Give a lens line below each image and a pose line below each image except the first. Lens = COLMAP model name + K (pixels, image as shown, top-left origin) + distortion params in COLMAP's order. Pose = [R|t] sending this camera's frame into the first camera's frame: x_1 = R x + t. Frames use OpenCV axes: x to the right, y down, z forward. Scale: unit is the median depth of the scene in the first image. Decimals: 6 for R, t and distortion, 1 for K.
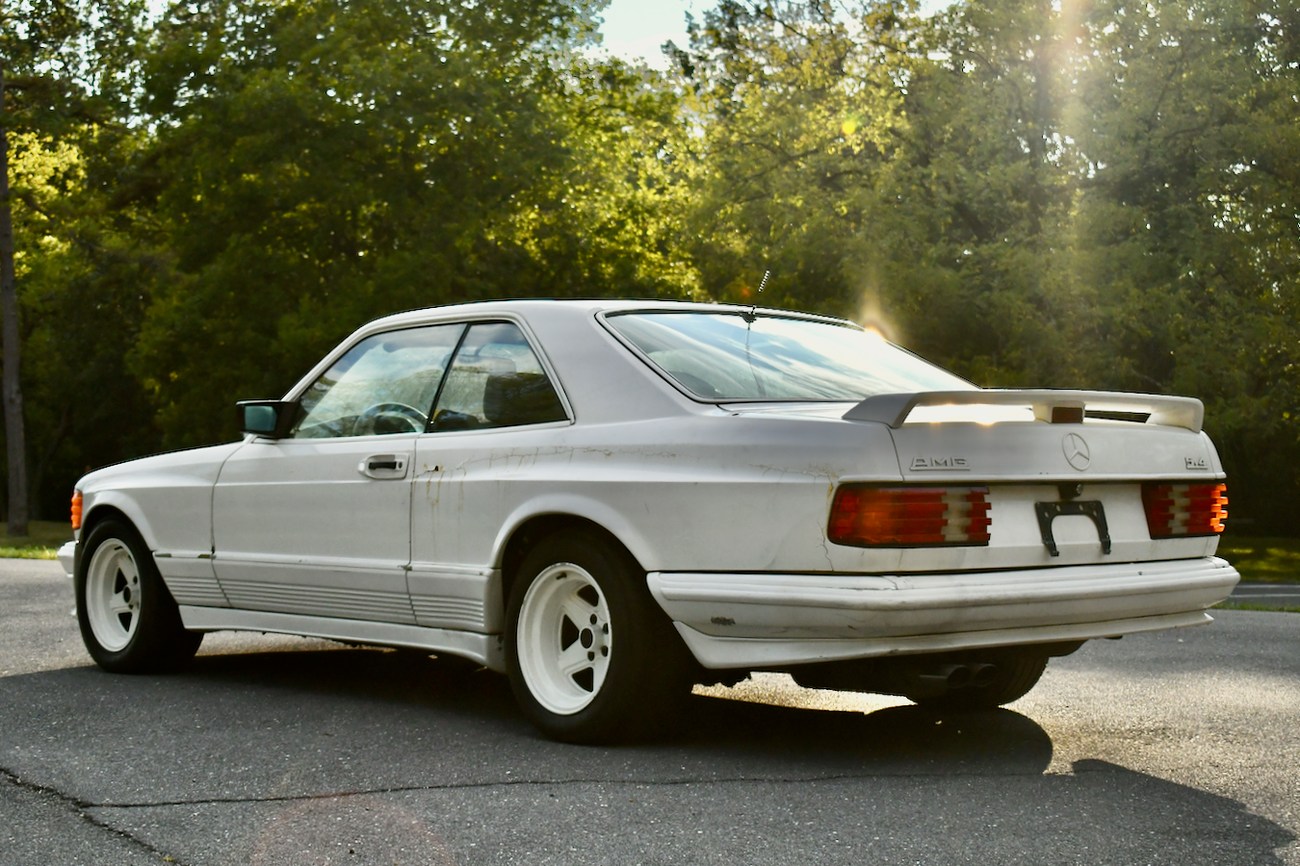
lens RADIAL K [[2330.6, 0, 644.7], [0, 2330.6, 437.7], [0, 0, 1]] dist [-0.019303, 0.000000]
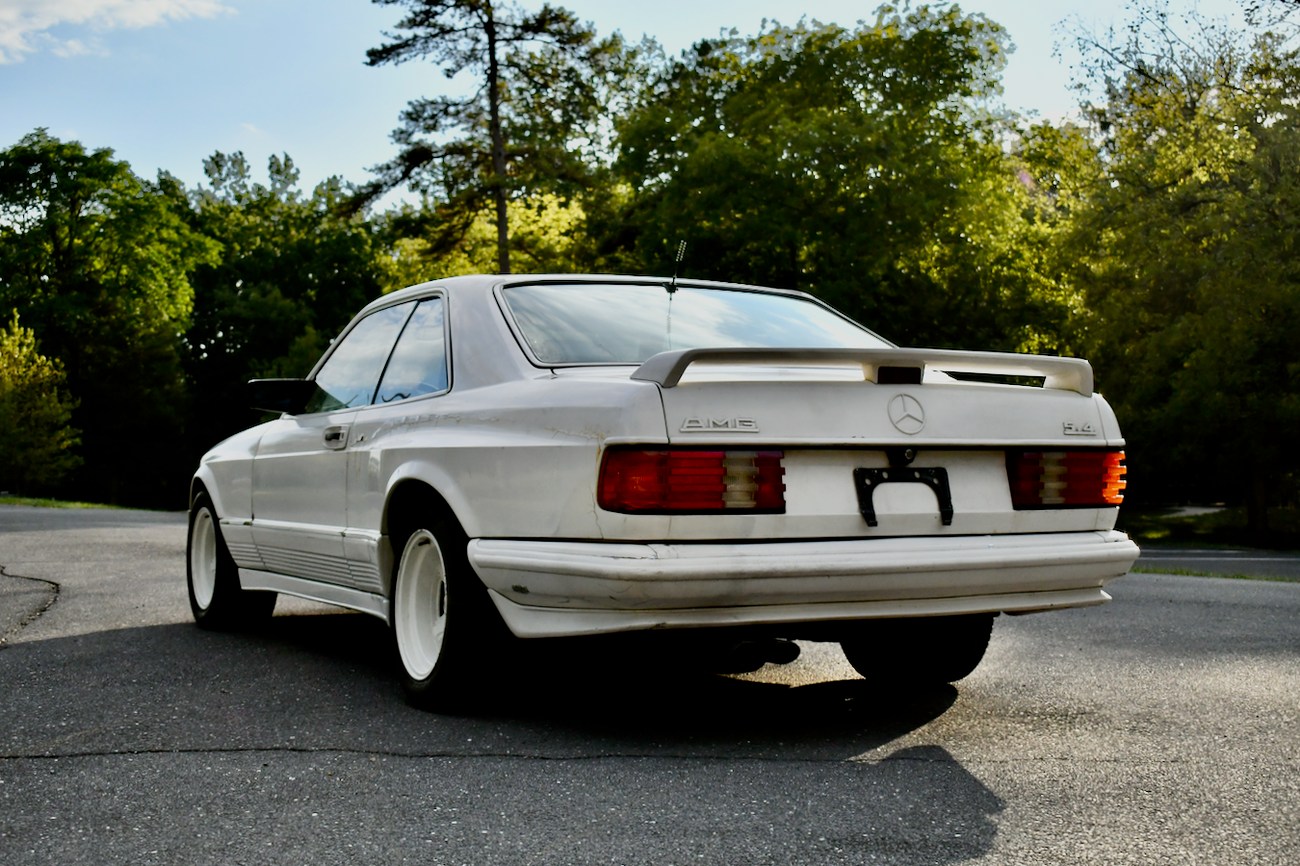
lens RADIAL K [[1886.3, 0, 645.5], [0, 1886.3, 426.6], [0, 0, 1]] dist [-0.028619, 0.000000]
pose [[0.969098, -0.004266, -0.246639, 0.248988], [0.002238, 0.999961, -0.008499, 0.015789], [0.246666, 0.007684, 0.969070, 0.225534]]
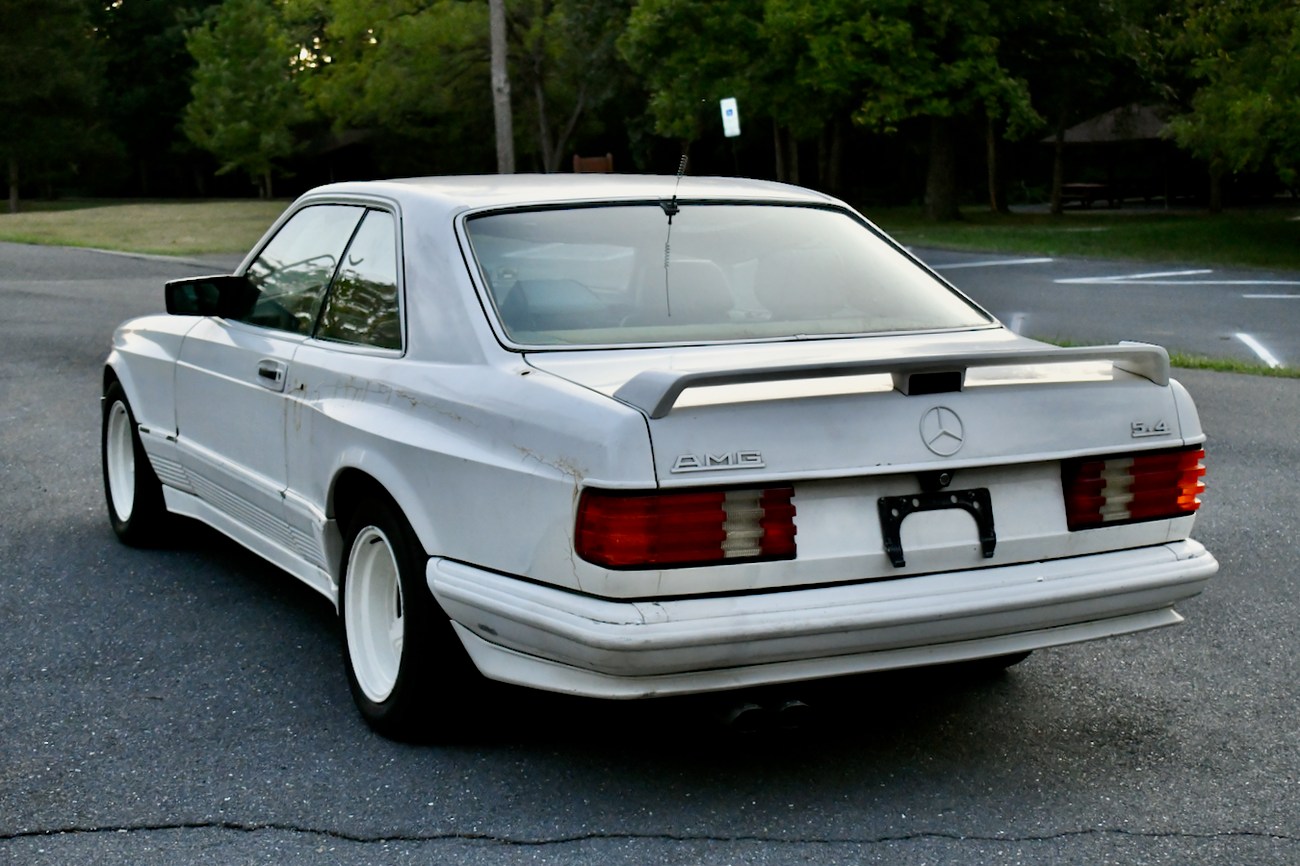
lens RADIAL K [[2330.6, 0, 638.6], [0, 2330.6, 435.4], [0, 0, 1]] dist [-0.019303, 0.000000]
pose [[0.965514, 0.032979, -0.258255, 0.266655], [0.006279, 0.988707, 0.149730, -0.102034], [0.260276, -0.146188, 0.954403, 0.207537]]
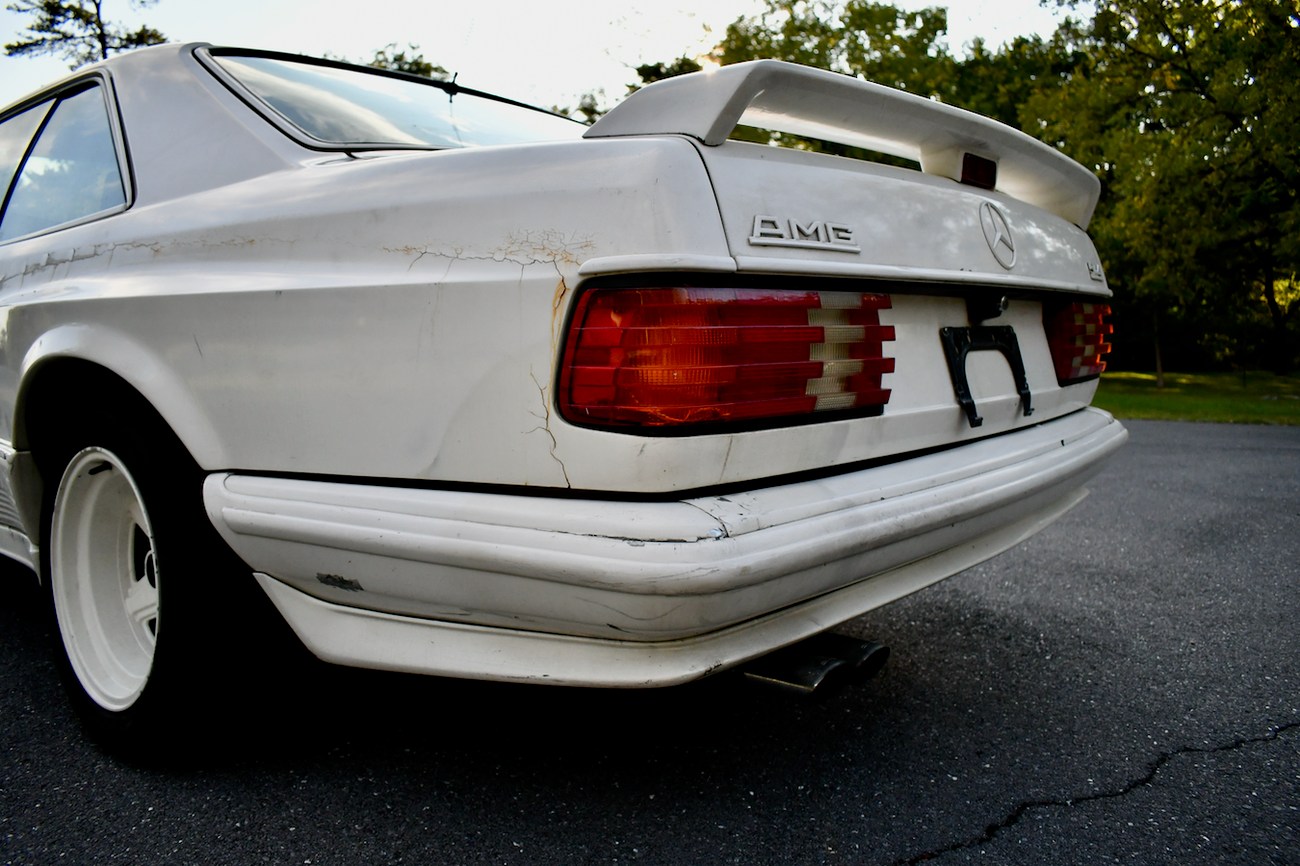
lens RADIAL K [[991.1, 0, 637.3], [0, 991.1, 434.4], [0, 0, 1]] dist [0.003885, -0.008917]
pose [[0.988557, -0.025857, 0.148616, 0.057696], [0.008997, 0.993552, 0.113019, 0.023571], [-0.150580, -0.110389, 0.982415, 0.712920]]
